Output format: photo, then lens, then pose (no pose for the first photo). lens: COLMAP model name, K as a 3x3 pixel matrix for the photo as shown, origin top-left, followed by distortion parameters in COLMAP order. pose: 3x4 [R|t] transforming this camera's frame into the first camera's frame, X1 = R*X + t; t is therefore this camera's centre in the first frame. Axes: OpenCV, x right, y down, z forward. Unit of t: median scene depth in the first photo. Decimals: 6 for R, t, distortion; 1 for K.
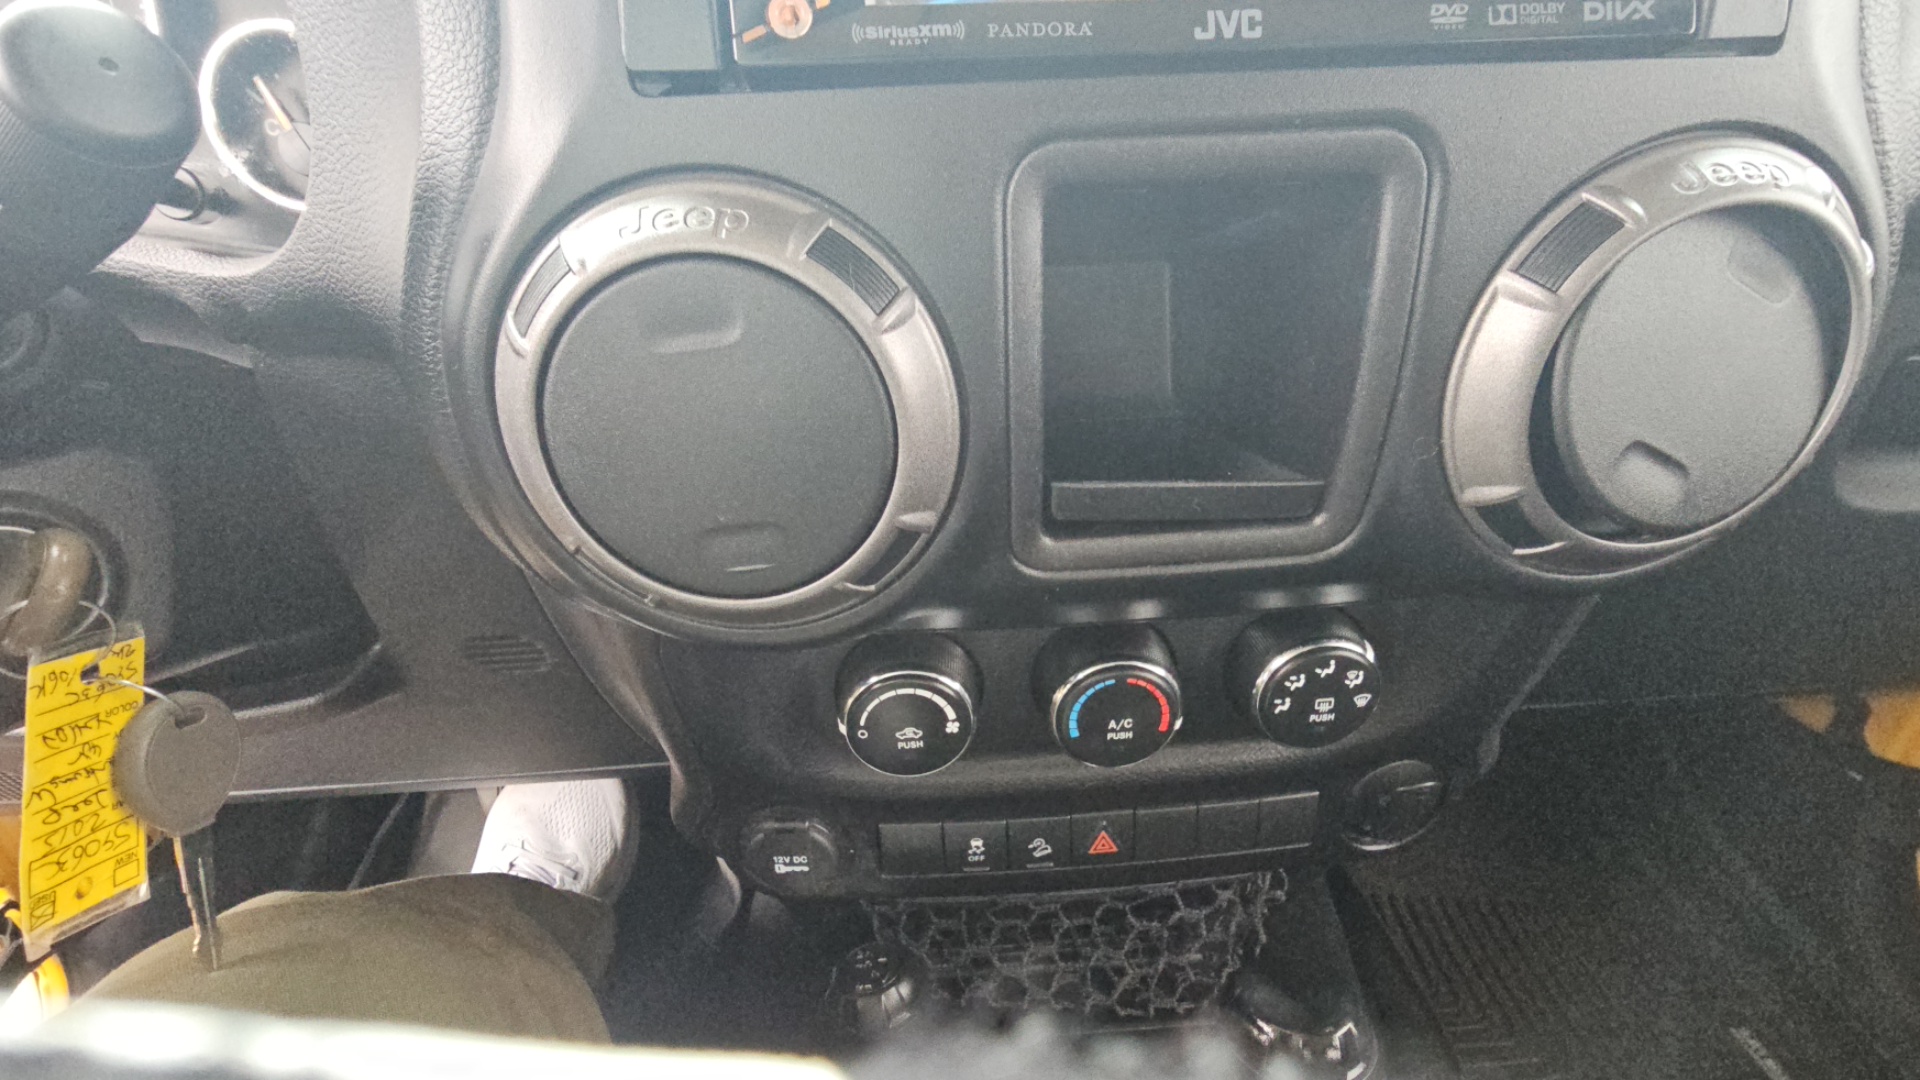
lens RADIAL K [[856.9, 0, 978.2], [0, 856.9, 544.1], [0, 0, 1]] dist [0.005388, -0.004726]
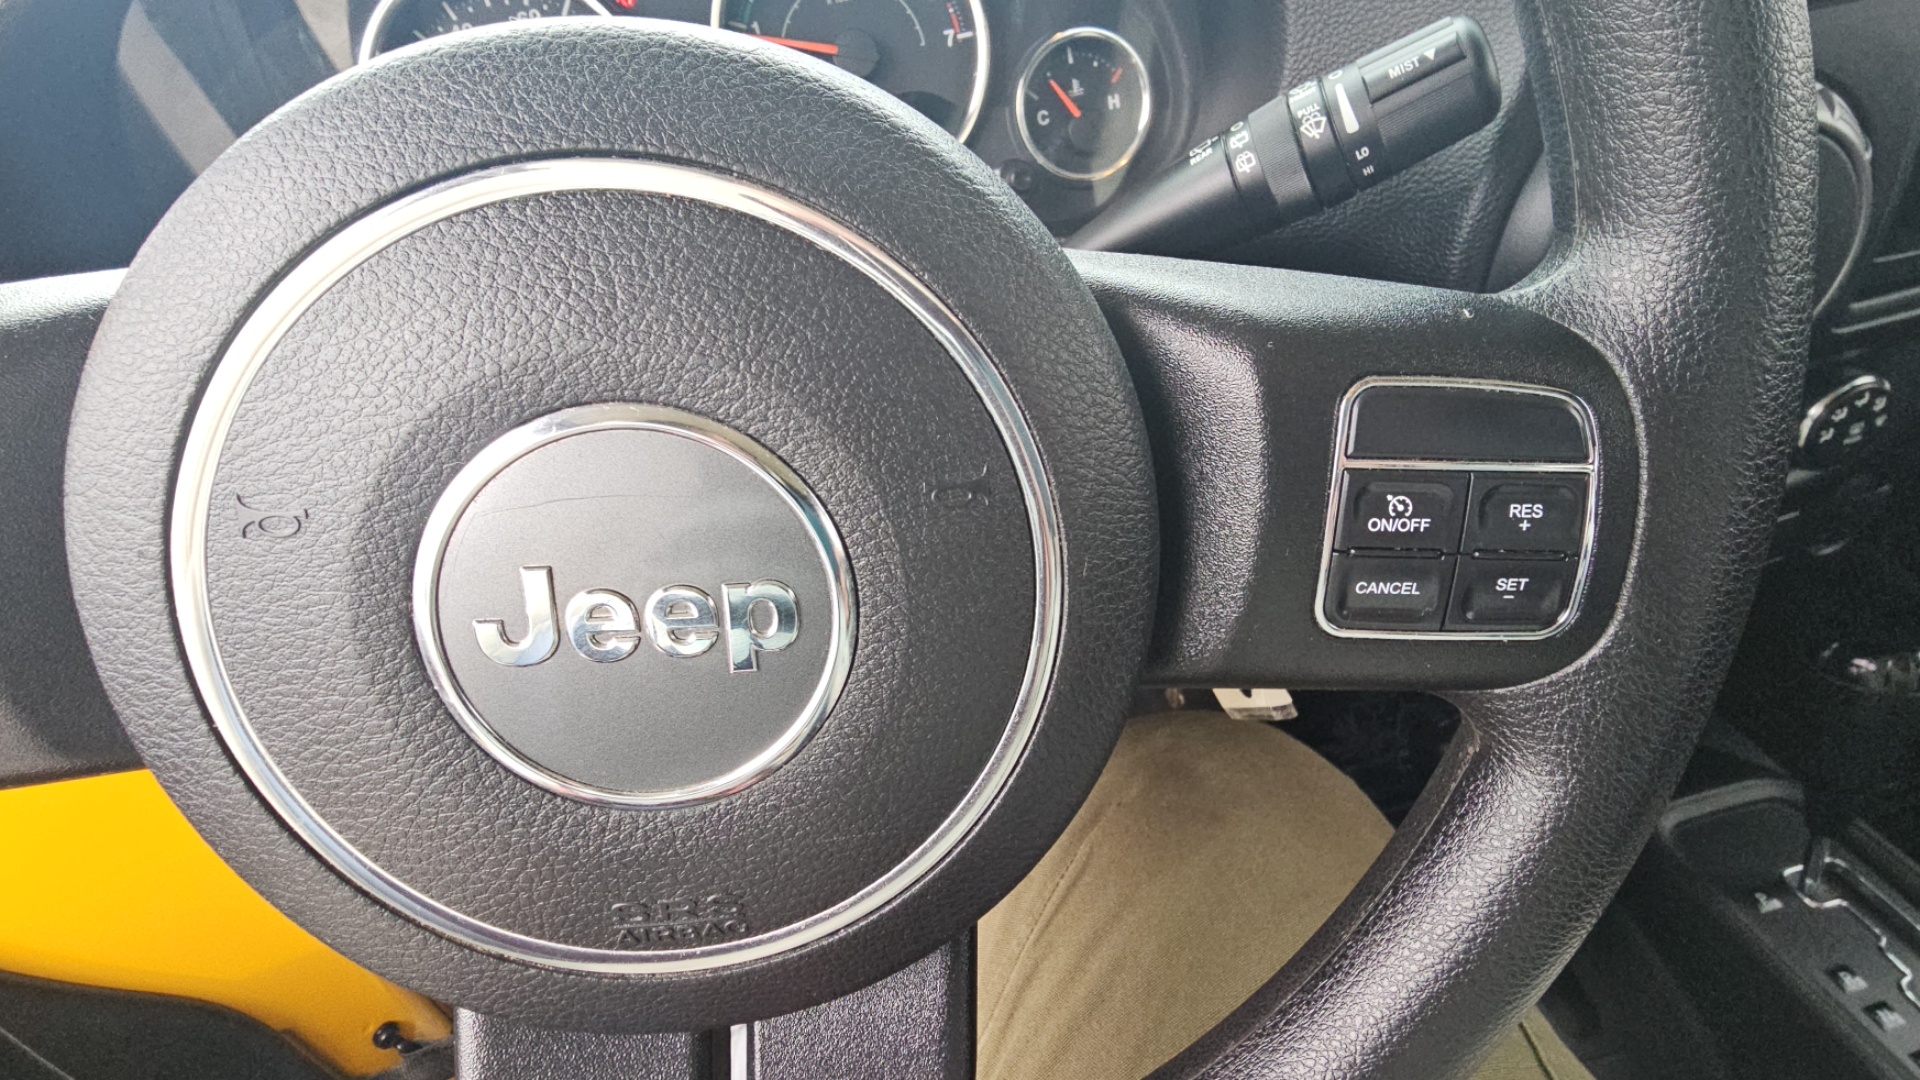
lens RADIAL K [[860.3, 0, 978.9], [0, 860.3, 542.8], [0, 0, 1]] dist [0.001324, 0.000981]
pose [[0.981044, -0.189971, 0.038252, -0.893713], [0.186192, 0.978774, 0.085643, -0.005200], [-0.053710, -0.076897, 0.995591, -0.230130]]
